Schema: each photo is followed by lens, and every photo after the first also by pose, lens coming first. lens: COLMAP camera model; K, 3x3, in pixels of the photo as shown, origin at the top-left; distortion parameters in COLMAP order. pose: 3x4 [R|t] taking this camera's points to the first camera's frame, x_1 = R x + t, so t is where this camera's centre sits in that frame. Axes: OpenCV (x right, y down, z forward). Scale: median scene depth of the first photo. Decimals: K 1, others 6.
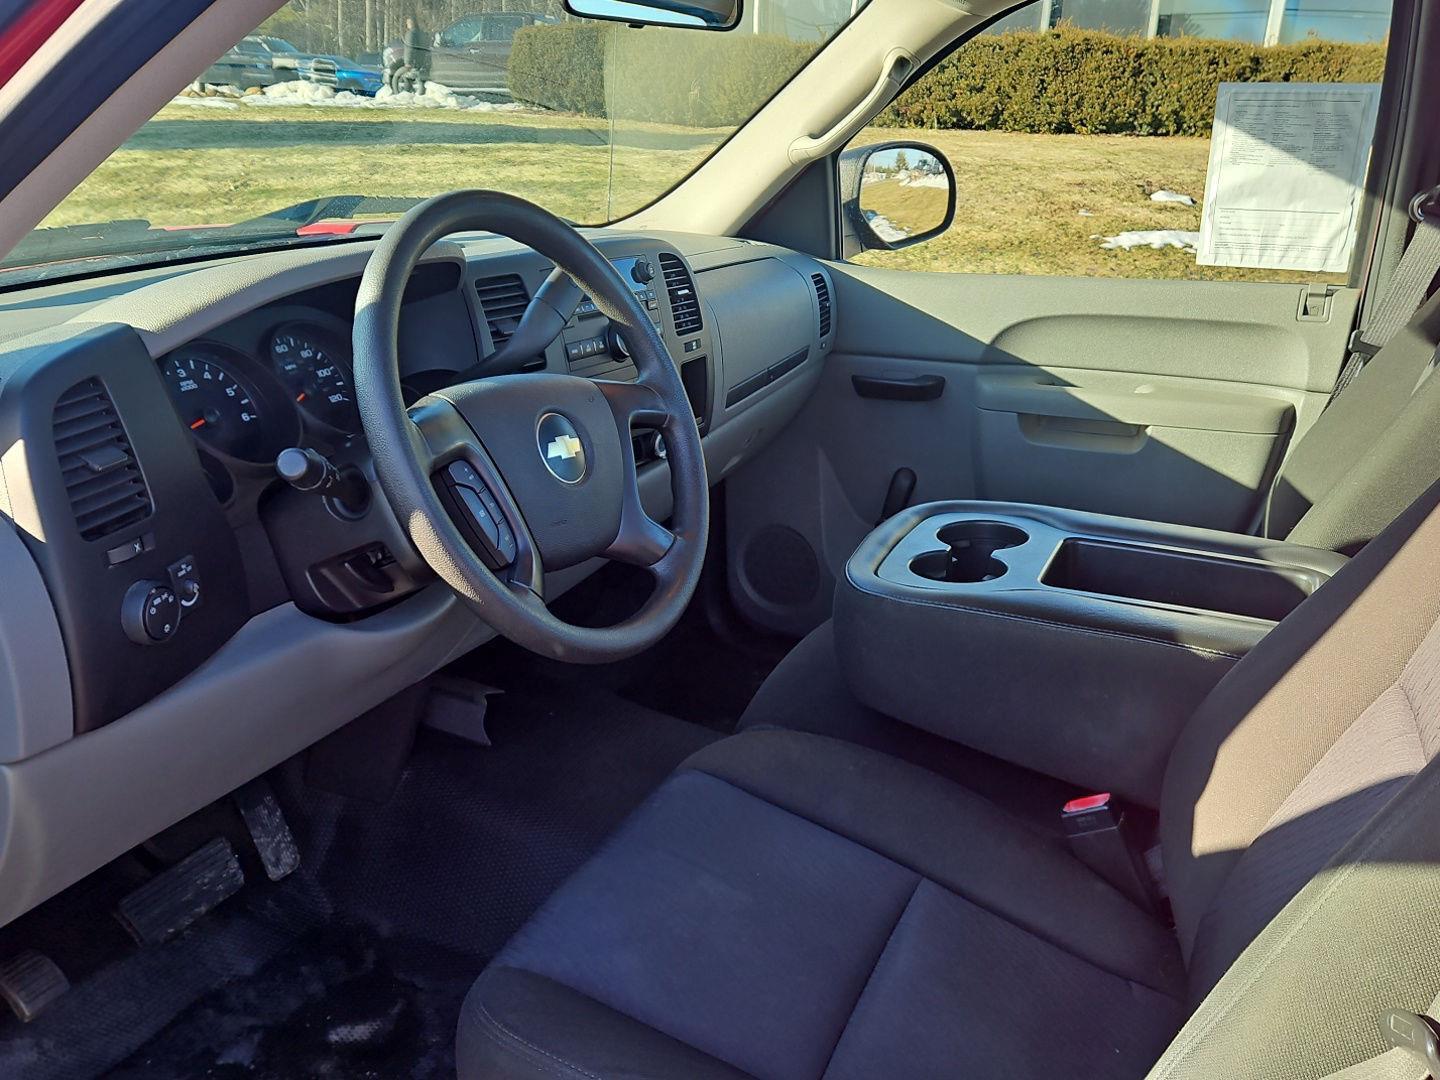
lens RADIAL K [[1293.5, 0, 720.0], [0, 1293.5, 540.0], [0, 0, 1]] dist [0.073615, -0.081745]
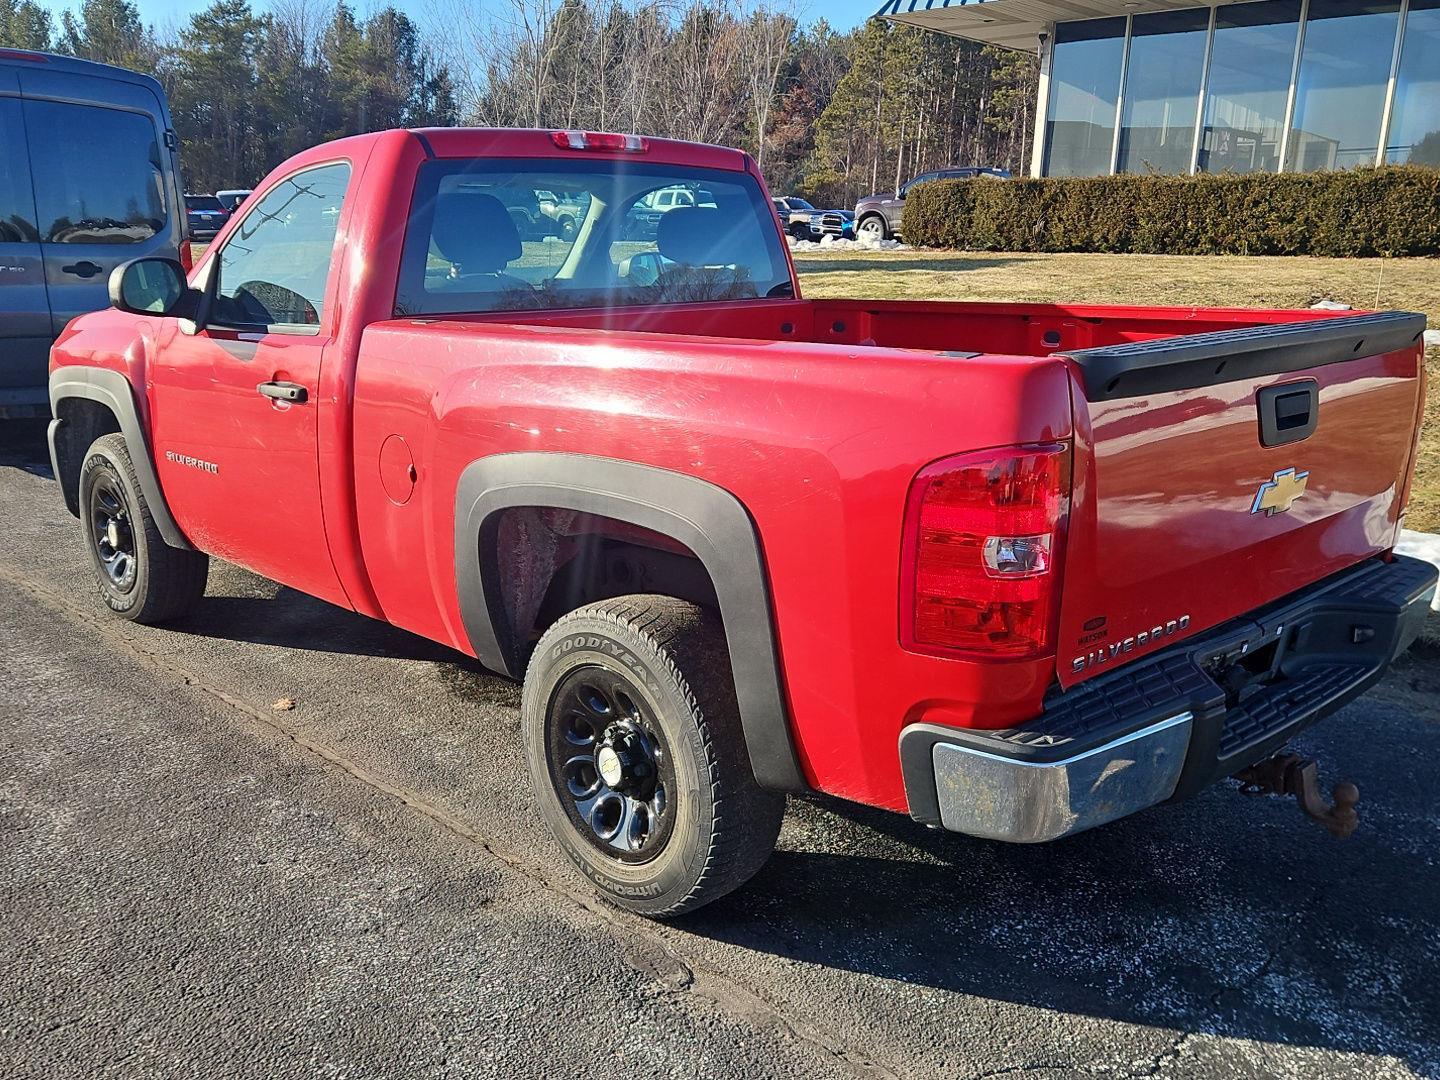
lens RADIAL K [[1293.5, 0, 720.0], [0, 1293.5, 540.0], [0, 0, 1]] dist [0.073615, -0.081745]
pose [[0.921980, 0.063590, -0.381980, 0.196435], [-0.102163, 0.991420, -0.081544, 0.067252], [0.373517, 0.114206, 0.920566, -0.182717]]
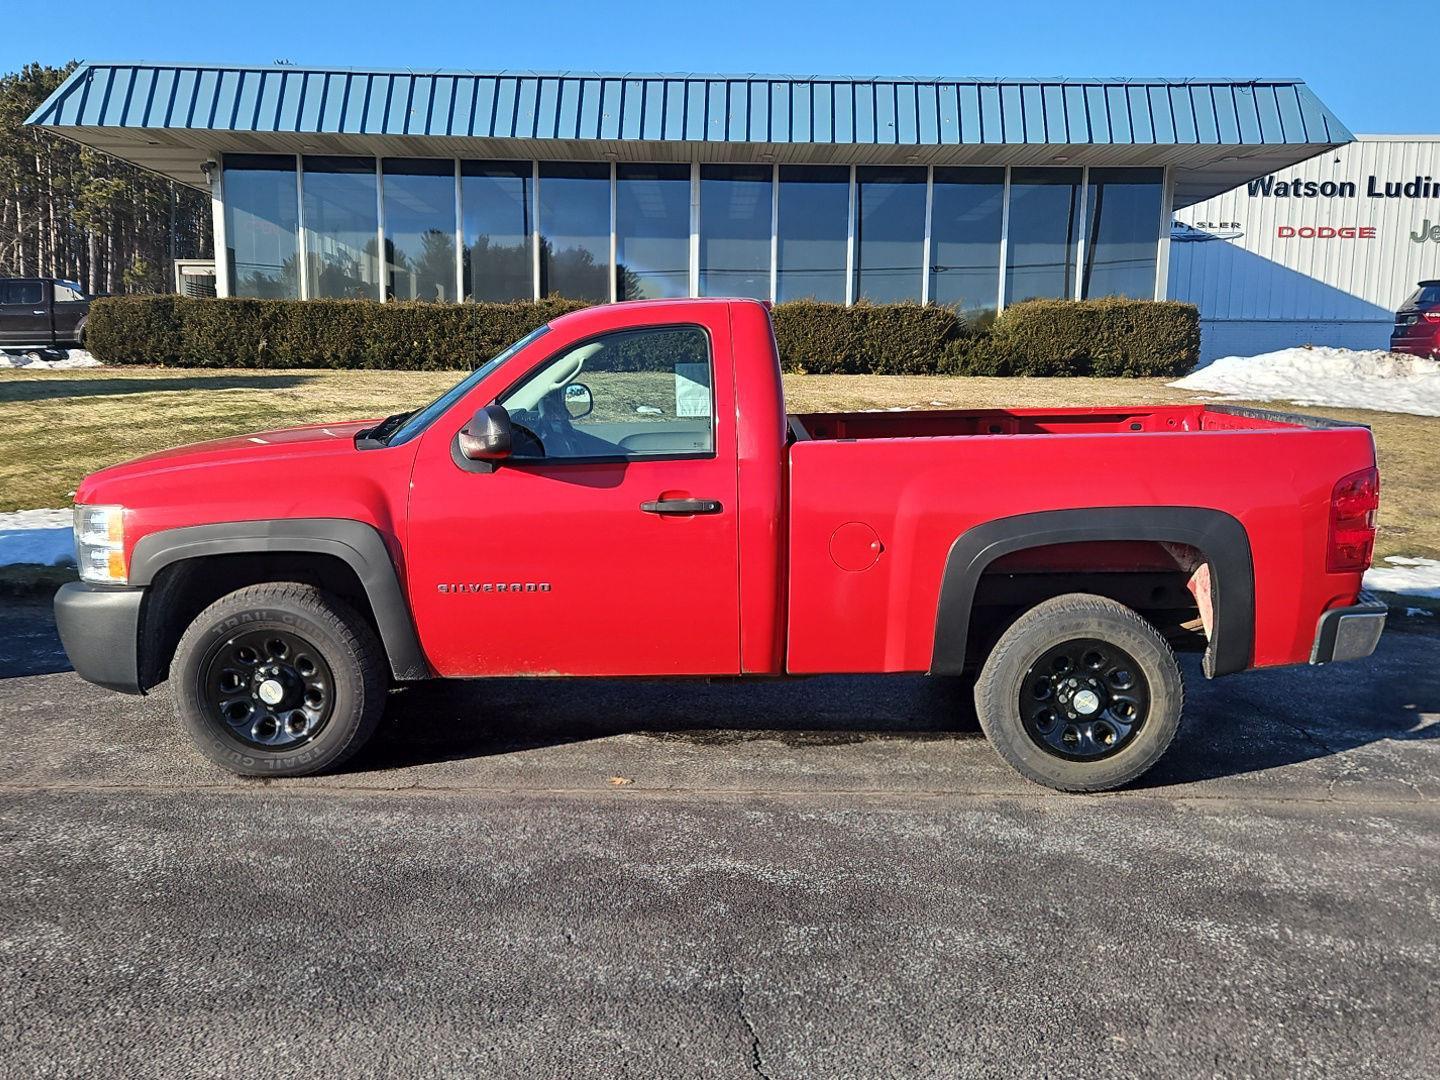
lens RADIAL K [[1293.5, 0, 720.0], [0, 1293.5, 540.0], [0, 0, 1]] dist [0.073615, -0.081745]
pose [[0.924007, -0.085349, 0.372729, -0.109916], [0.147602, 0.978833, -0.141774, 0.080888], [-0.352739, 0.186016, 0.917046, -0.278457]]
